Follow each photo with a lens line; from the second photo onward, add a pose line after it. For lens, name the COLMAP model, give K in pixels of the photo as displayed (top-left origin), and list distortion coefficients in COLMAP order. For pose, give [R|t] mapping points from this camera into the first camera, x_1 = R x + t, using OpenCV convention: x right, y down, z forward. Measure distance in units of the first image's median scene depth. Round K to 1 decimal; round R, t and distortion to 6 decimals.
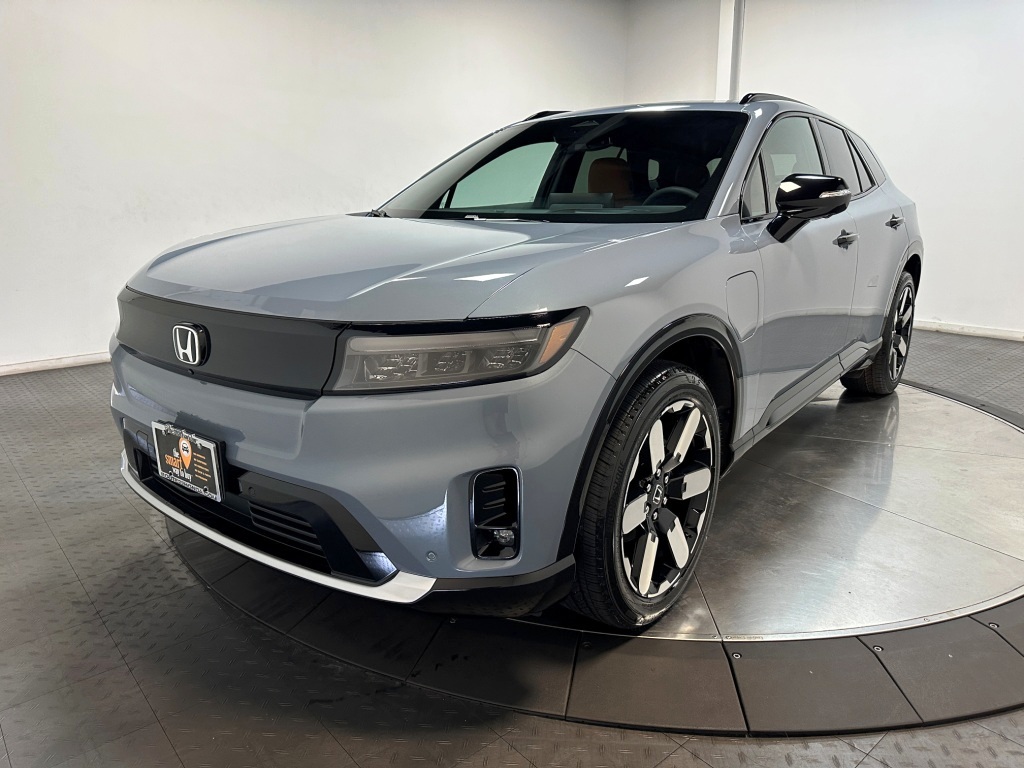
lens RADIAL K [[726.4, 0, 512.0], [0, 726.4, 384.0], [0, 0, 1]] dist [0.079077, -0.001167]
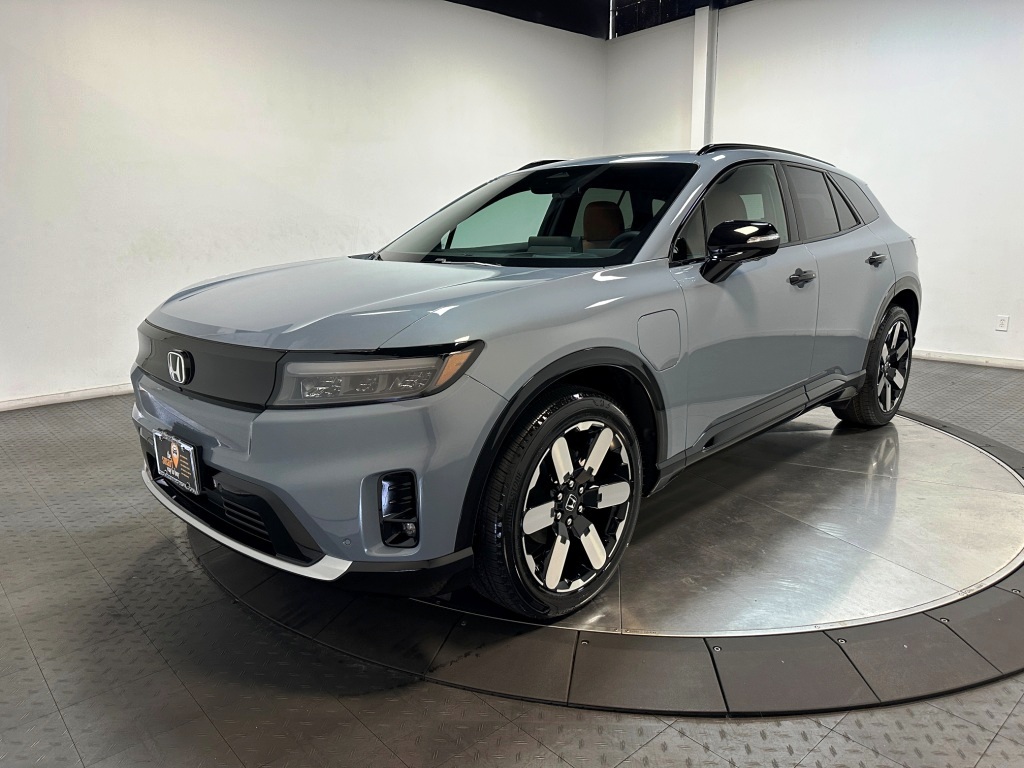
lens RADIAL K [[722.3, 0, 512.0], [0, 722.3, 384.0], [0, 0, 1]] dist [0.097661, 0.001224]
pose [[0.993328, 0.015628, -0.114259, 0.235566], [-0.019867, 0.999152, -0.036053, 0.007554], [0.113599, 0.038082, 0.992797, -0.151144]]
